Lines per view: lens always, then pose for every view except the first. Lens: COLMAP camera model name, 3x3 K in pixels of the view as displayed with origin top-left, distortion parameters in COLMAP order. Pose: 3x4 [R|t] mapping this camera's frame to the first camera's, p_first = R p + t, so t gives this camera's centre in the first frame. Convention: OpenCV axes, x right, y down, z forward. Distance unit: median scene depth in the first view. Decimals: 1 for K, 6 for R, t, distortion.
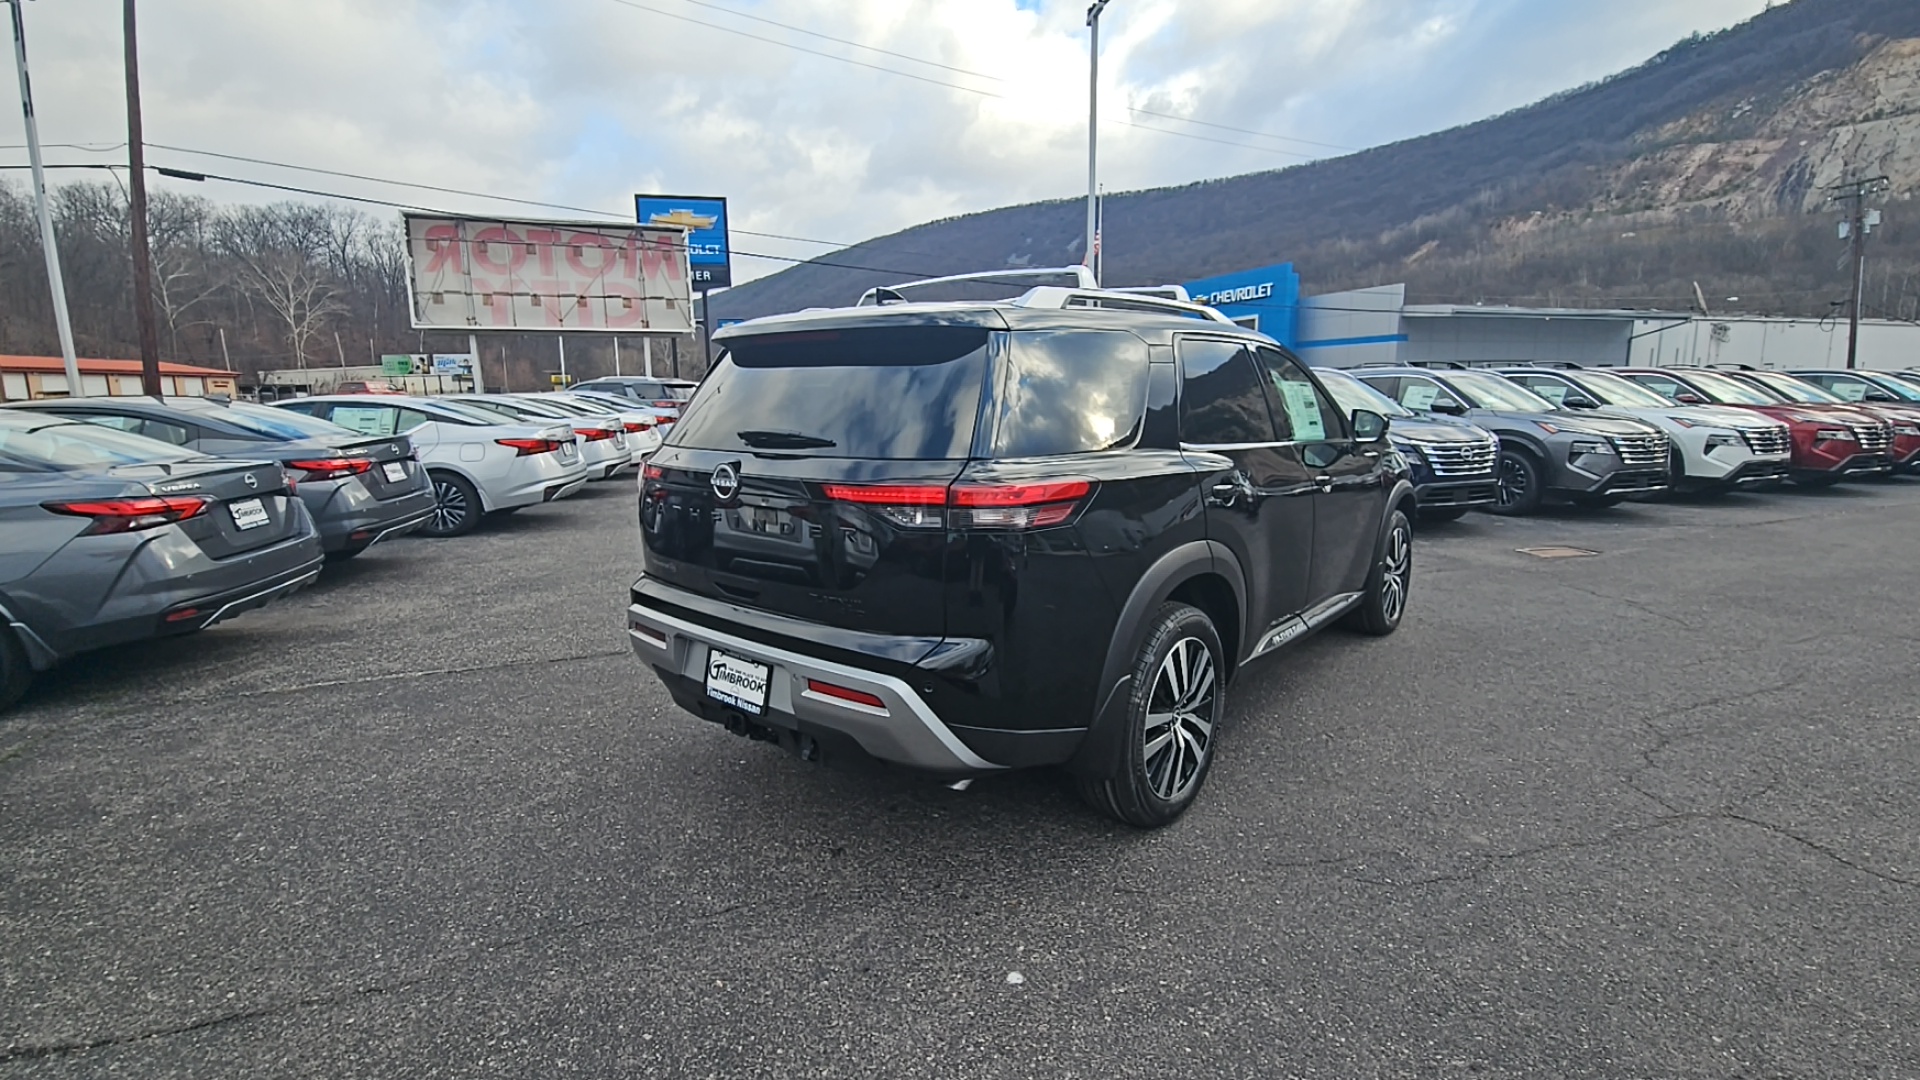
lens RADIAL K [[854.0, 0, 958.5], [0, 854.0, 537.5], [0, 0, 1]] dist [0.020441, -0.011577]
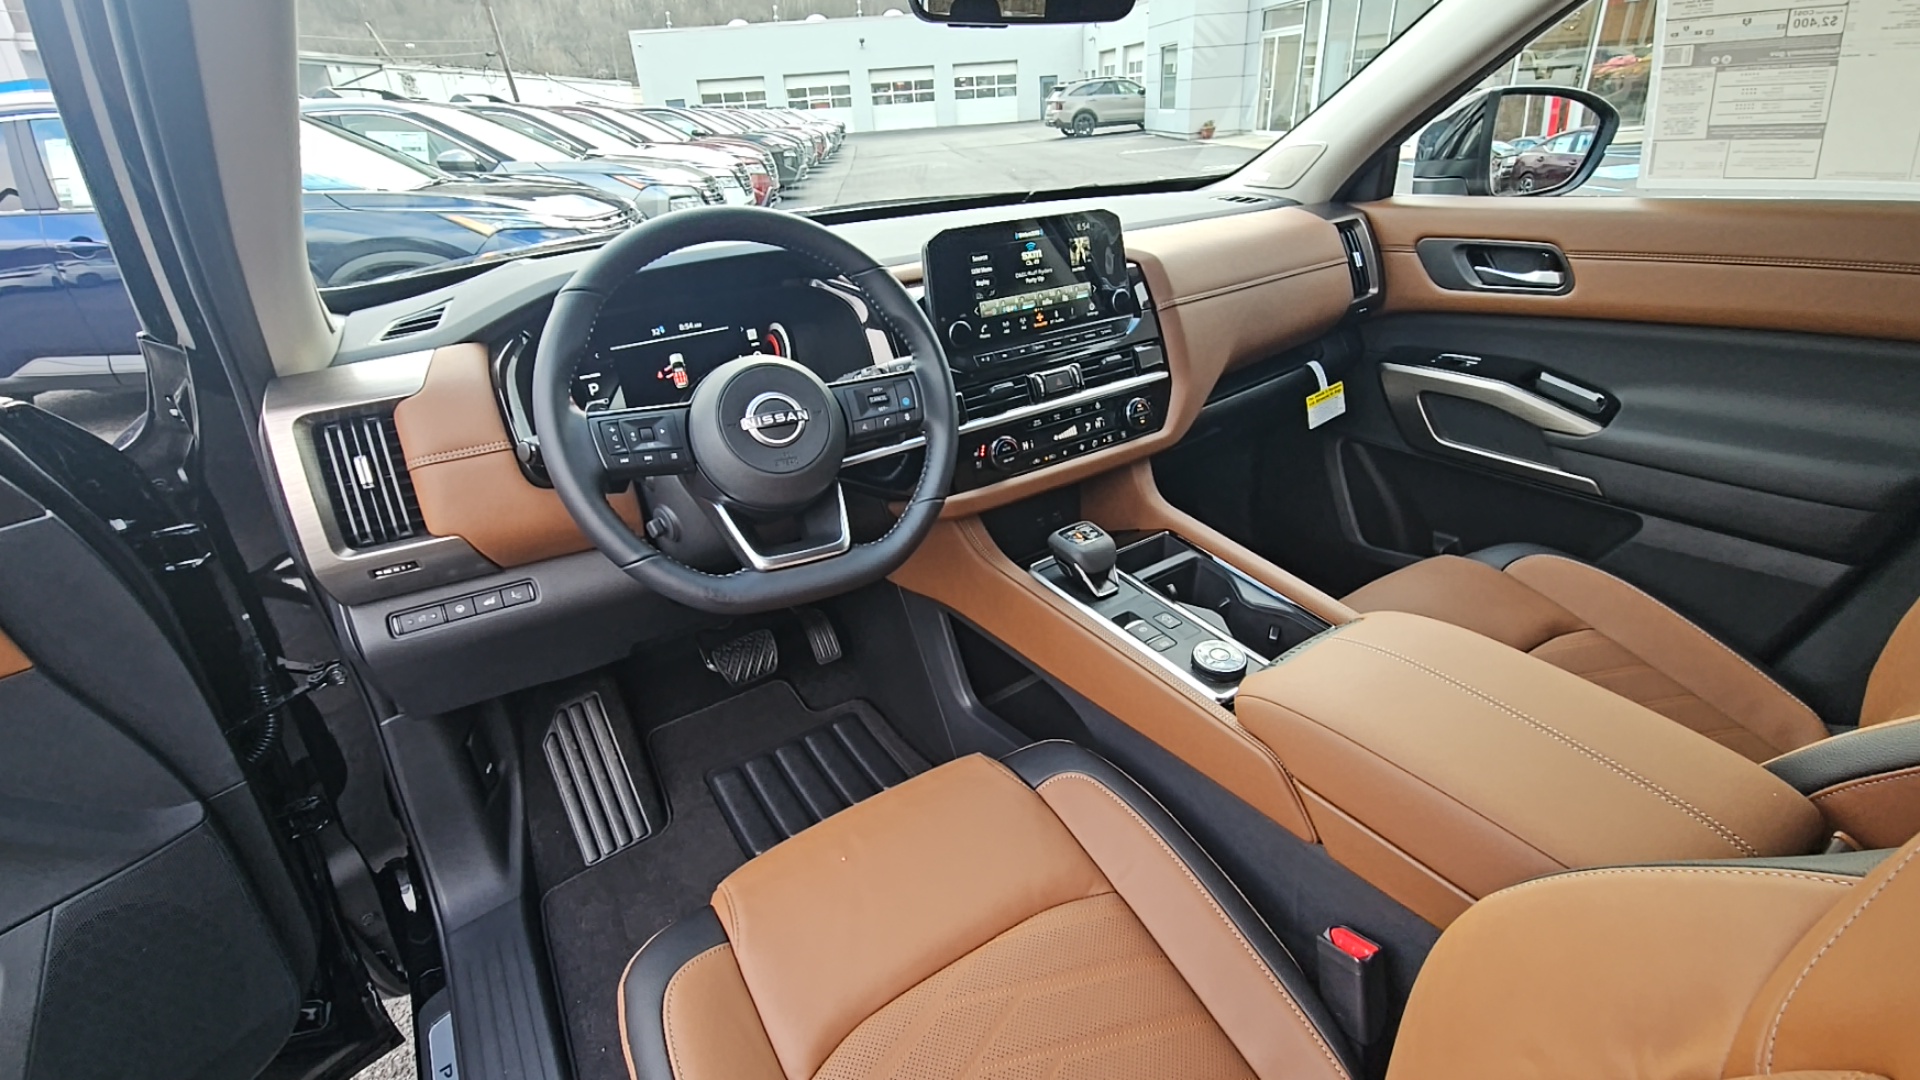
lens RADIAL K [[855.9, 0, 961.5], [0, 855.9, 534.7], [0, 0, 1]] dist [0.017487, -0.011144]
pose [[0.296910, -0.435349, 0.849892, 0.010991], [0.217611, 0.897456, 0.383691, -0.027796], [-0.929780, 0.071024, 0.361200, 0.178452]]
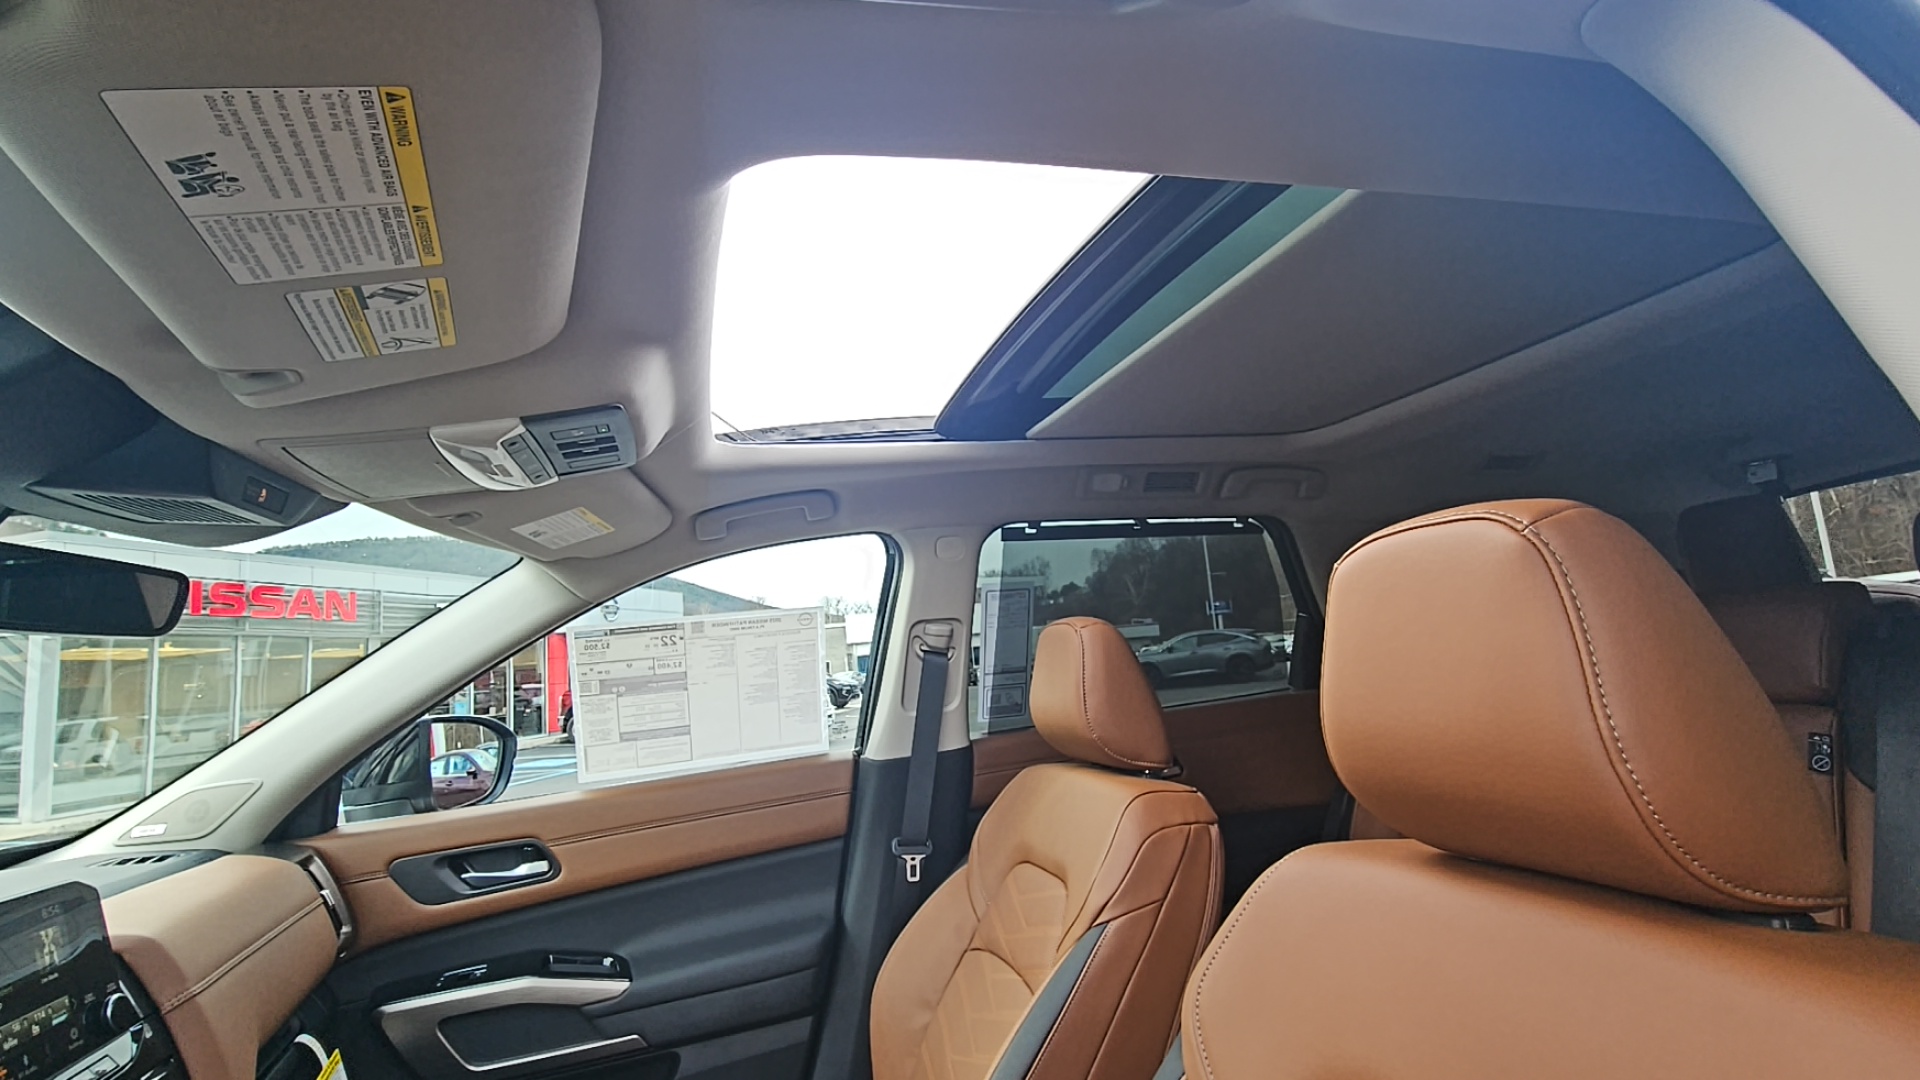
lens RADIAL K [[857.6, 0, 955.6], [0, 857.6, 535.5], [0, 0, 1]] dist [0.017582, -0.011862]
pose [[-0.823868, 0.156192, 0.544835, 0.014838], [0.183136, 0.983075, -0.004900, -0.030218], [-0.536379, 0.095742, -0.838529, 0.193275]]
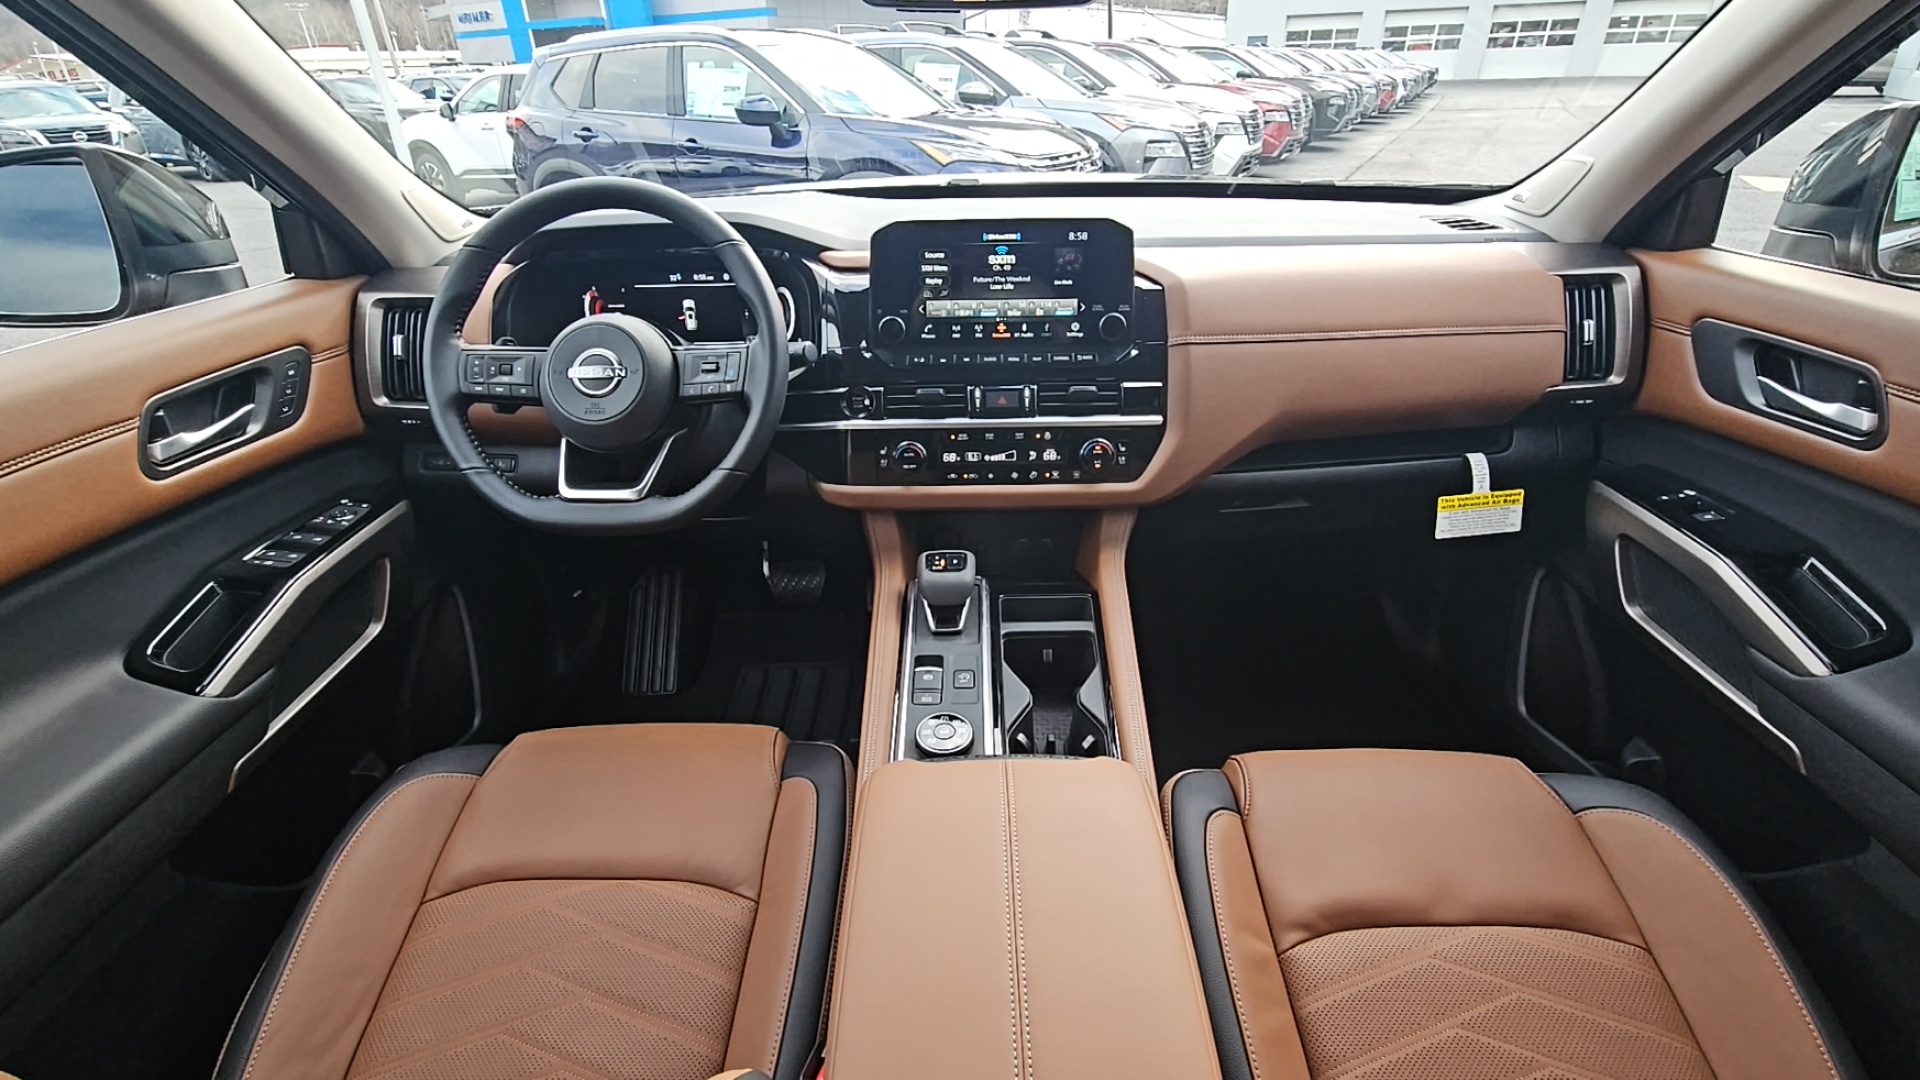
lens RADIAL K [[857.6, 0, 955.6], [0, 857.6, 535.5], [0, 0, 1]] dist [0.017582, -0.011862]
pose [[0.780649, -0.306366, 0.544726, 0.026401], [0.123182, 0.929933, 0.346482, -0.025448], [-0.612709, -0.203381, 0.763691, 0.159223]]
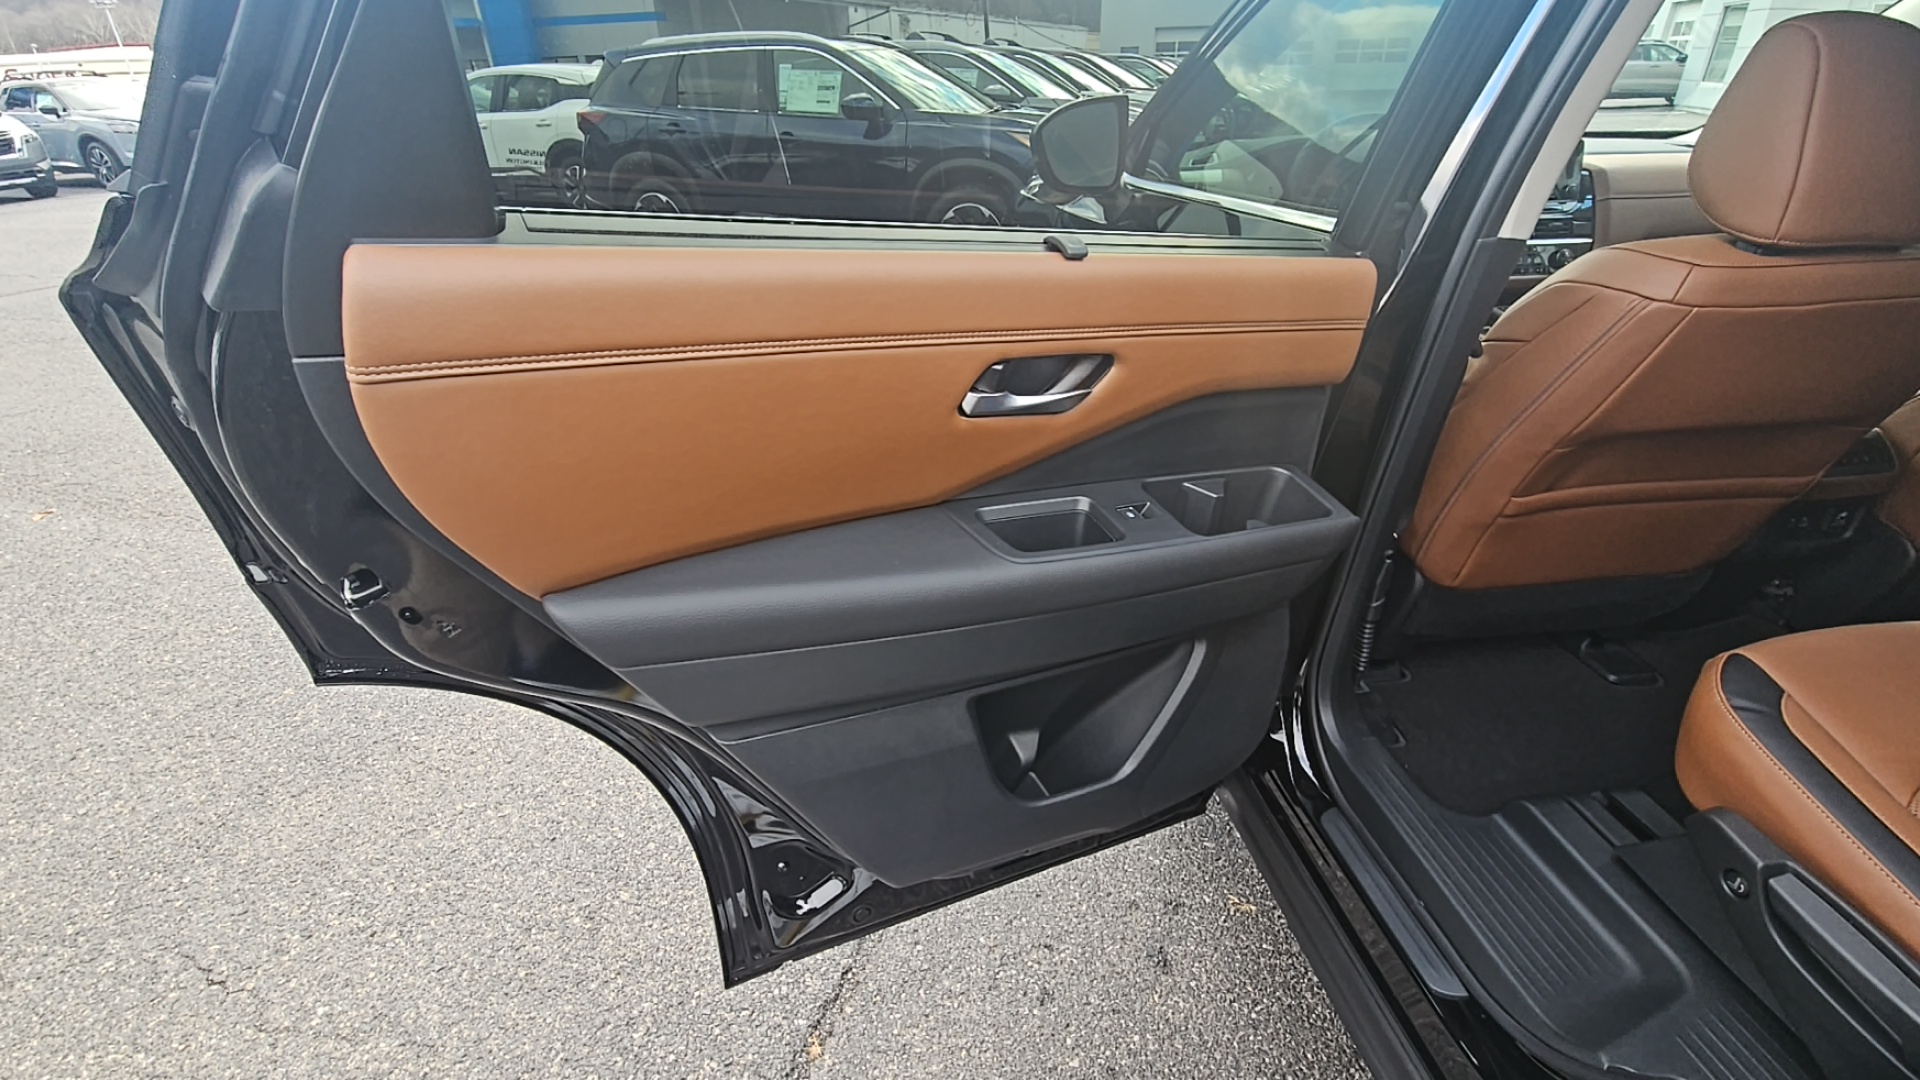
lens RADIAL K [[867.0, 0, 960.5], [0, 867.0, 536.2], [0, 0, 1]] dist [-0.001468, -0.000319]
pose [[0.682142, -0.347513, 0.643364, -0.038709], [0.135983, 0.924791, 0.355346, -0.026251], [-0.718465, -0.154910, 0.678094, 0.168504]]
